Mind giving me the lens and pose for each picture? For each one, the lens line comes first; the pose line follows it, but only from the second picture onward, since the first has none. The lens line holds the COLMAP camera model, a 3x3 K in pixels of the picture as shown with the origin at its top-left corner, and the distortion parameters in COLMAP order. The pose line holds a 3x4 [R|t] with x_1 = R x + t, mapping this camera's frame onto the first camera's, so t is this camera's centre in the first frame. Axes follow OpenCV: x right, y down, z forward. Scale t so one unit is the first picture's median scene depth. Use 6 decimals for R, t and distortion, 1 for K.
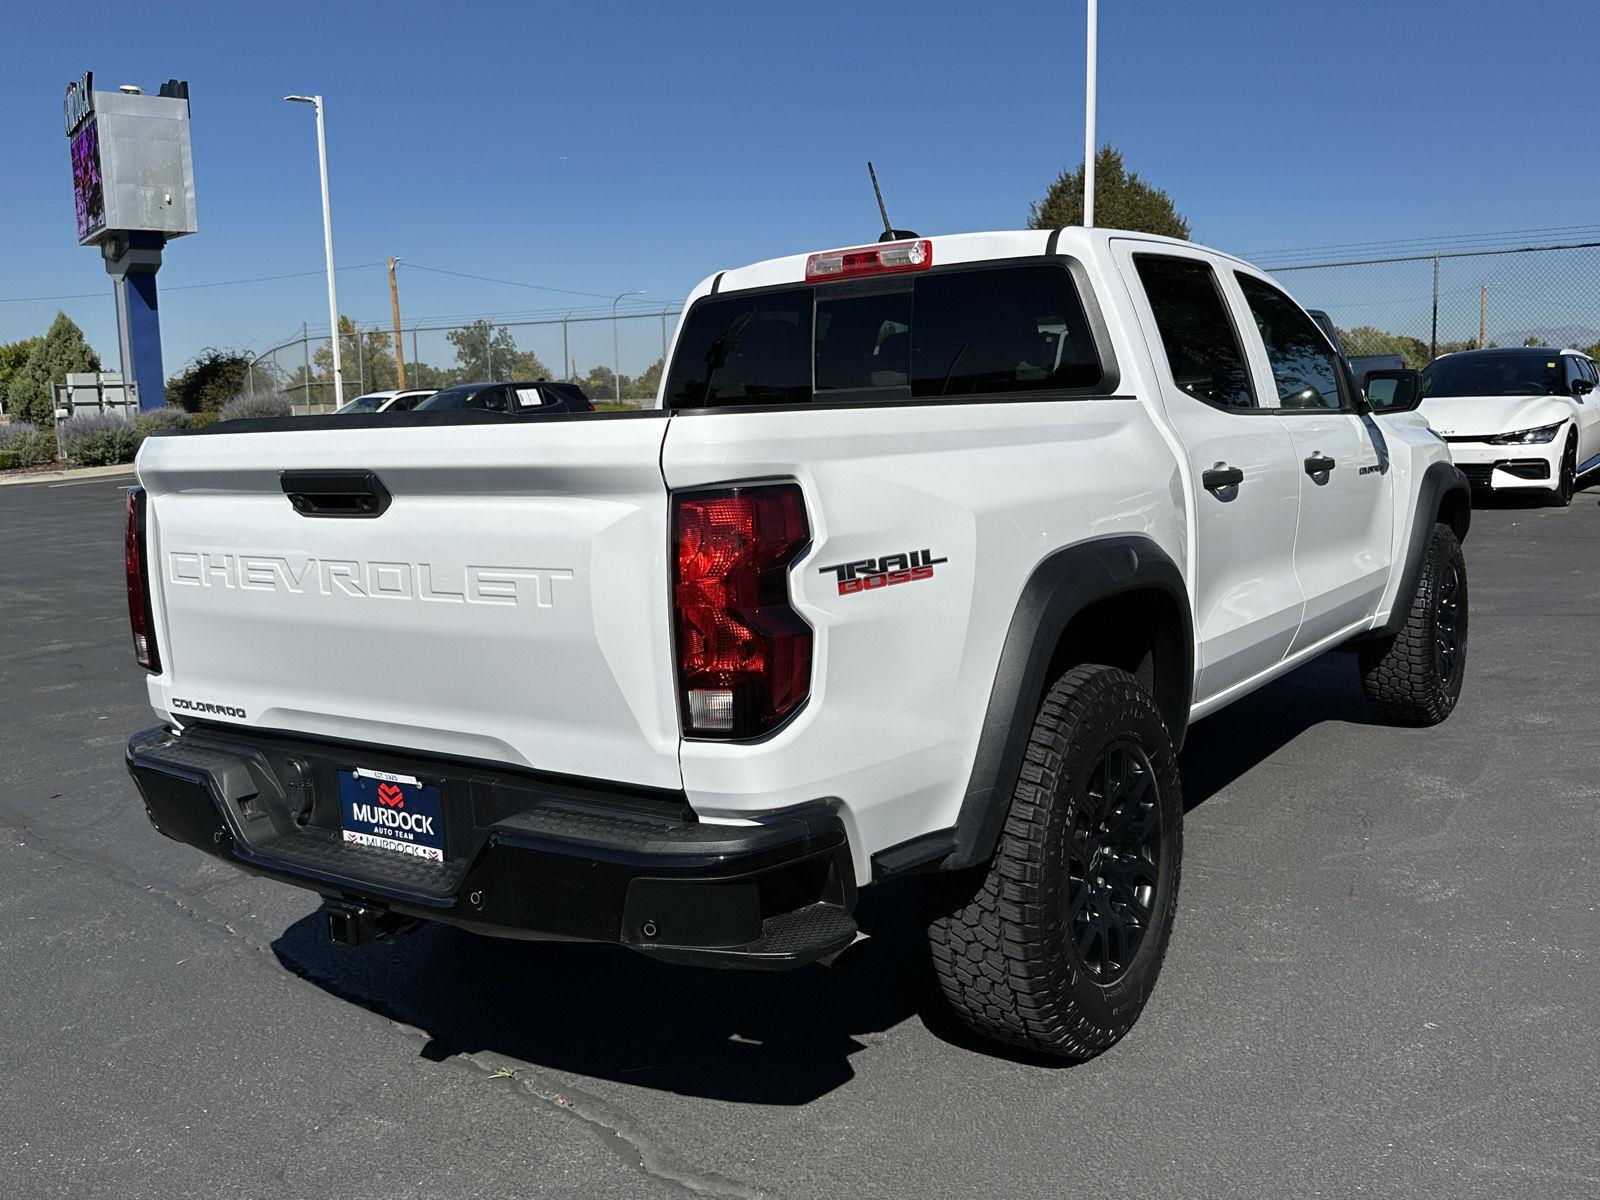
lens RADIAL K [[1387.9, 0, 810.8], [0, 1387.9, 578.4], [0, 0, 1]] dist [0.130518, -0.238587]
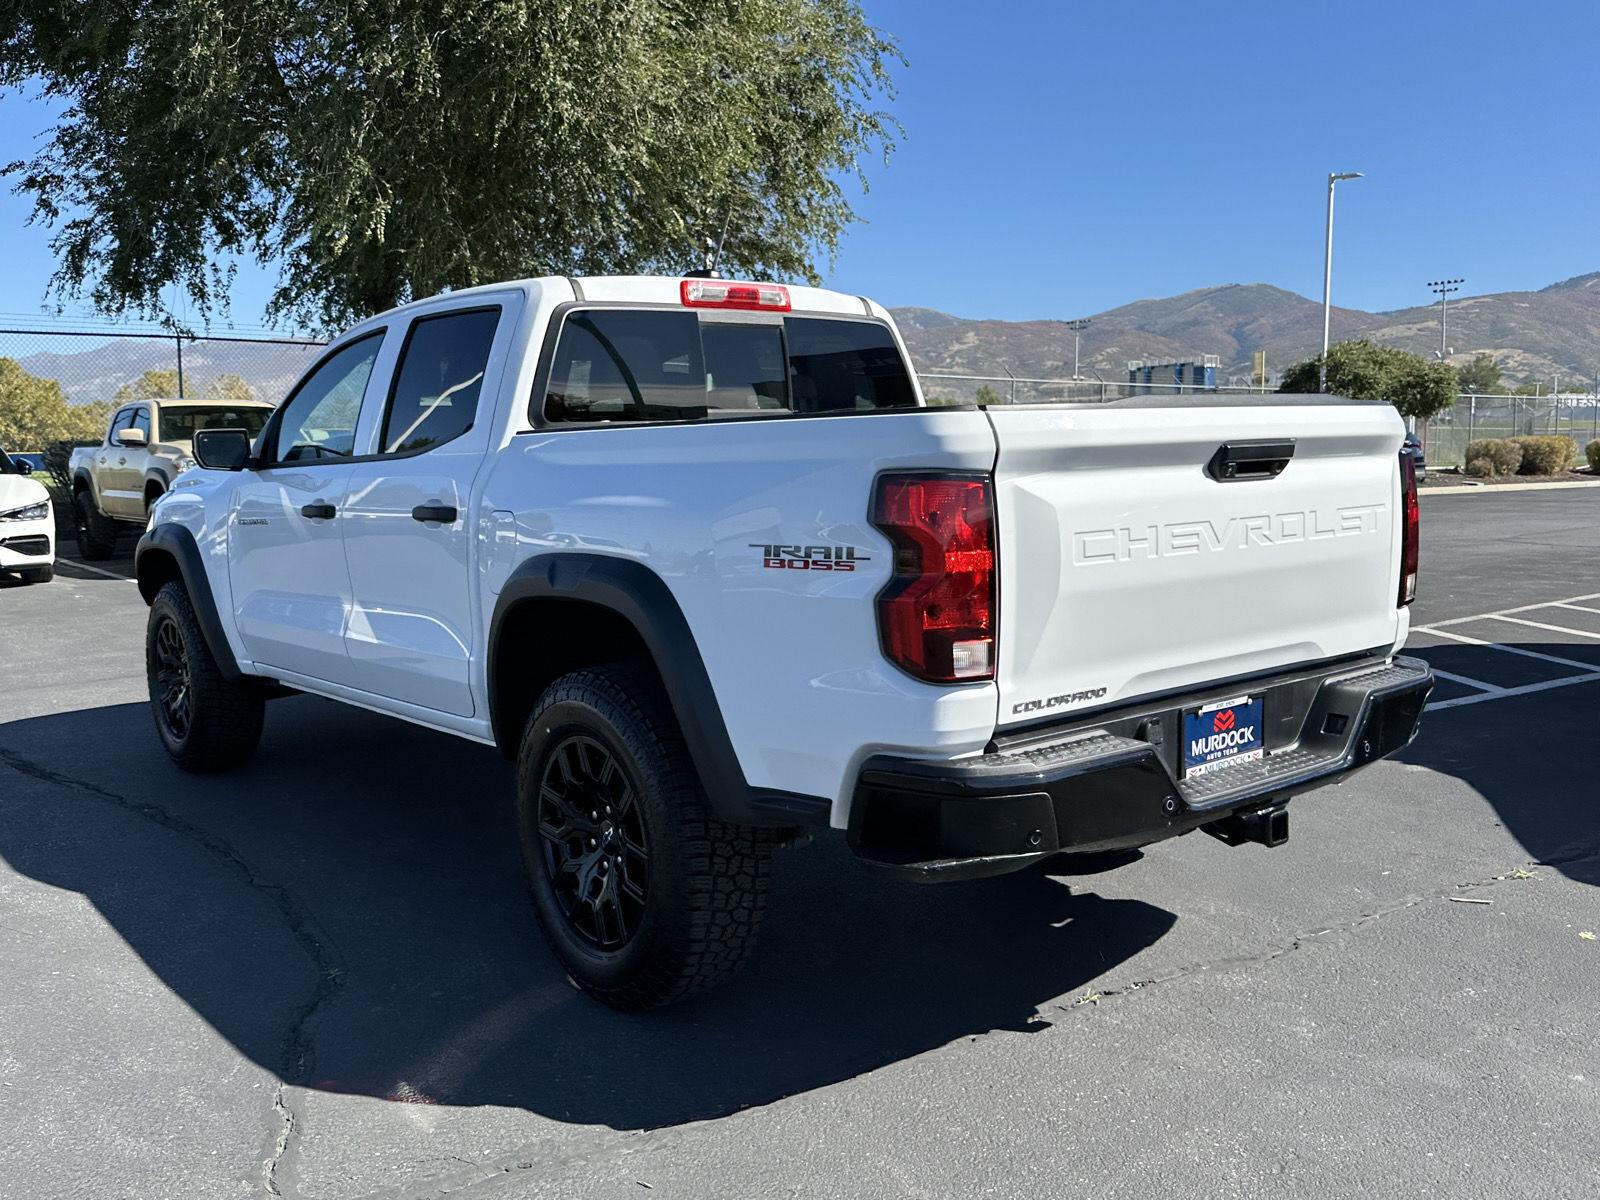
lens RADIAL K [[1387.9, 0, 804.7], [0, 1387.9, 582.5], [0, 0, 1]] dist [0.130518, -0.238587]
pose [[0.275121, -0.061655, 0.959431, -1.438535], [0.129107, 0.991272, 0.026679, -0.034826], [-0.952701, 0.116530, 0.280679, 0.941691]]
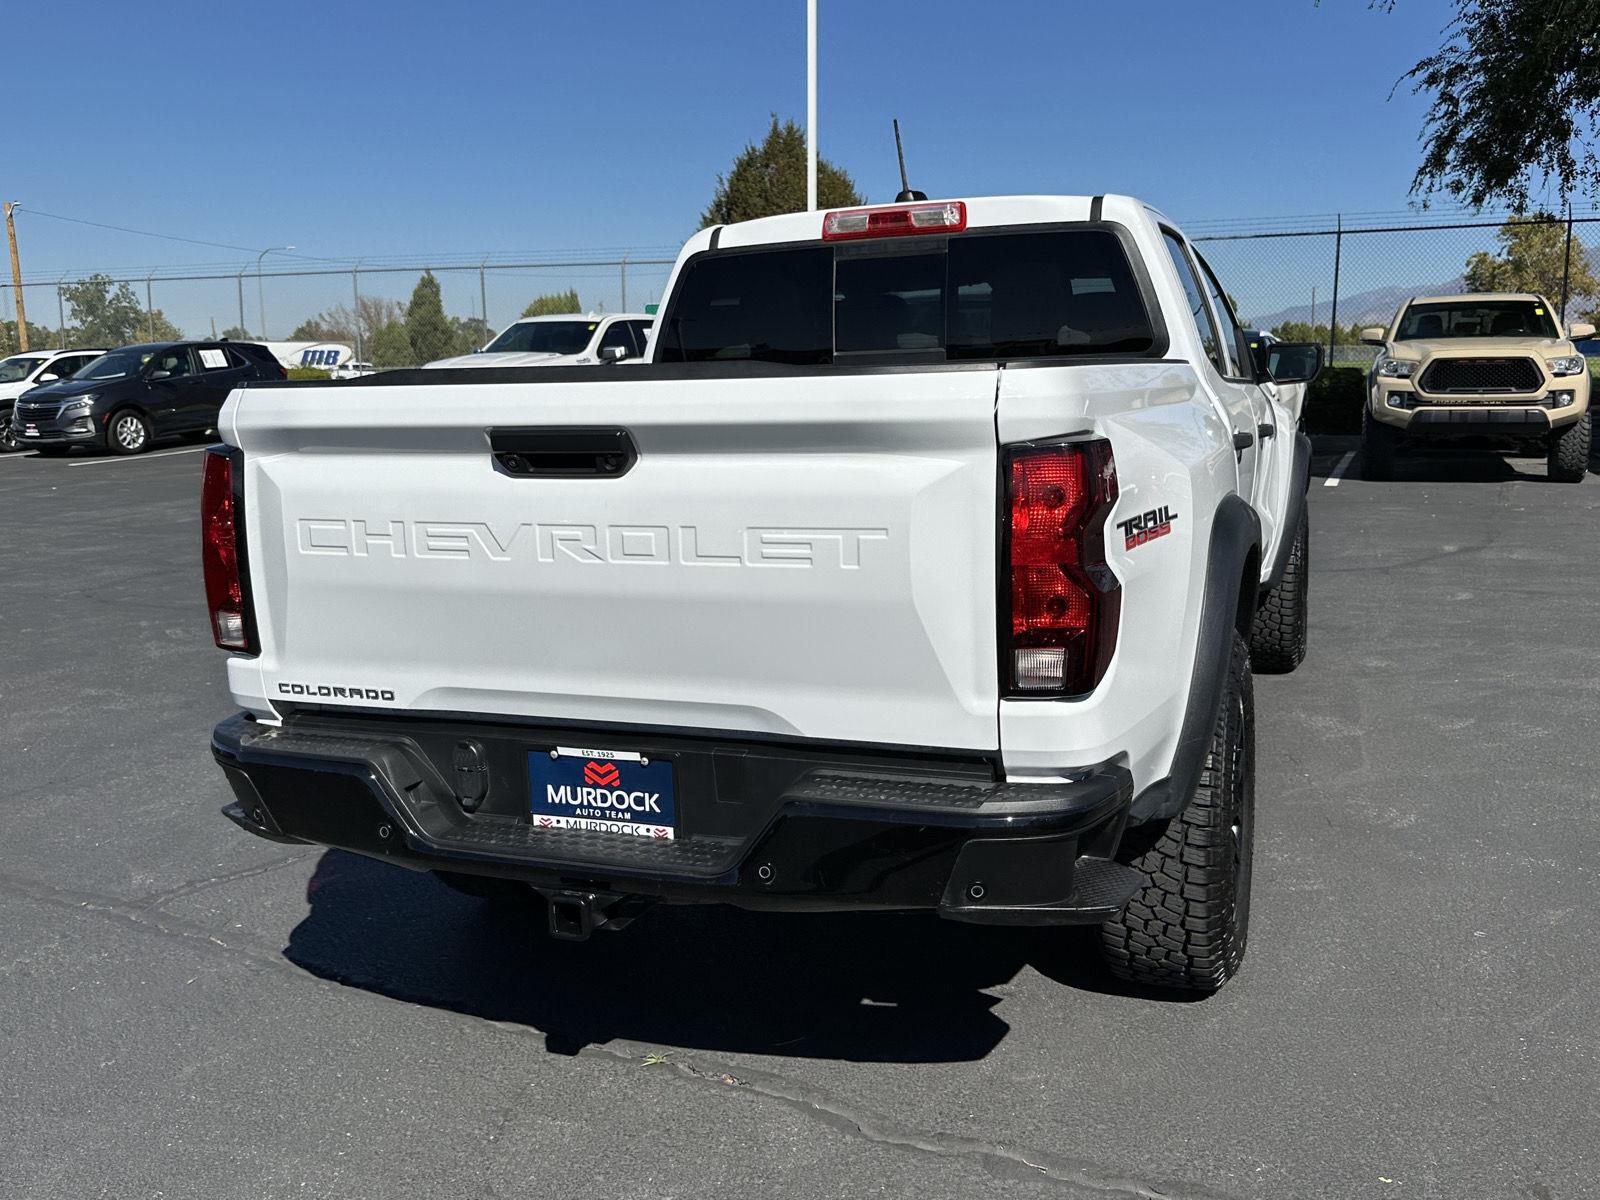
lens RADIAL K [[1387.9, 0, 812.0], [0, 1387.9, 597.4], [0, 0, 1]] dist [0.130518, -0.238587]
pose [[0.972262, -0.024176, 0.232642, -0.357945], [0.016545, 0.999261, 0.034695, 0.005754], [-0.233309, -0.029884, 0.971943, 0.058351]]
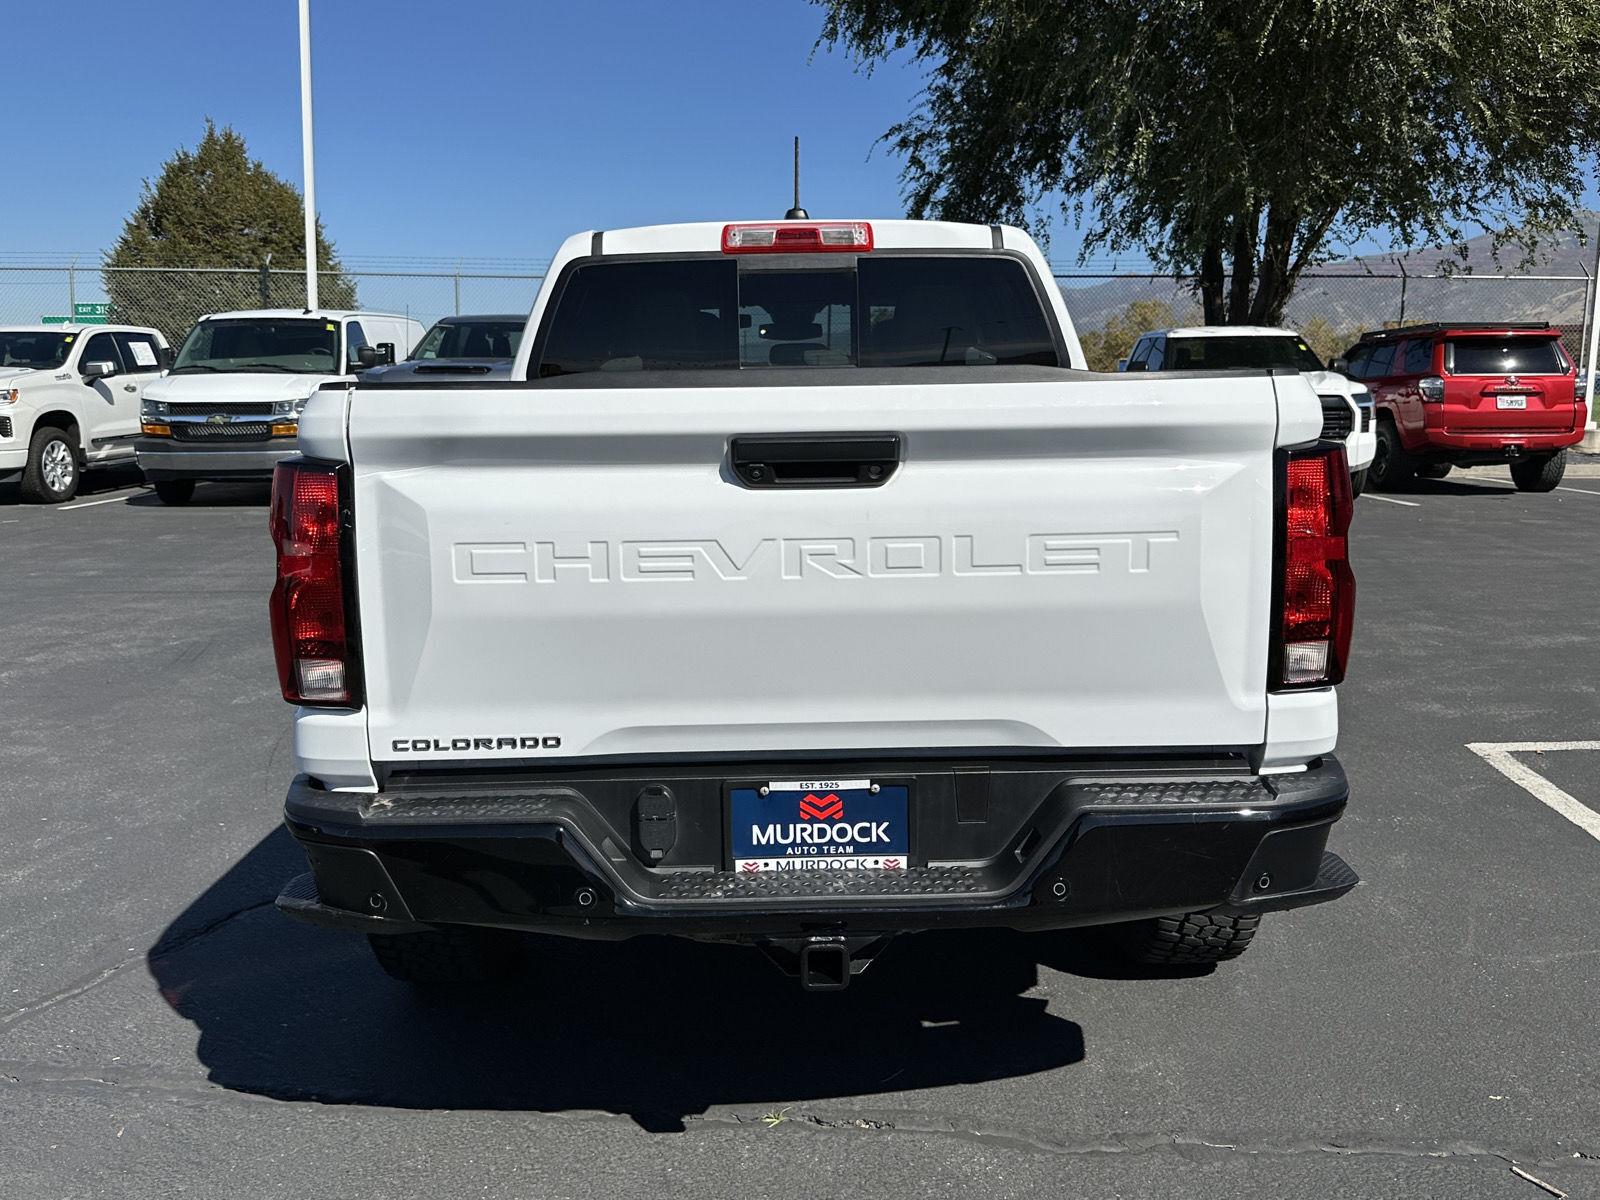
lens RADIAL K [[1387.9, 0, 807.9], [0, 1387.9, 574.9], [0, 0, 1]] dist [0.130518, -0.238587]
pose [[0.811592, -0.048385, 0.582218, -0.763673], [0.051585, 0.998607, 0.011081, 0.000160], [-0.581943, 0.021041, 0.812958, 0.281630]]
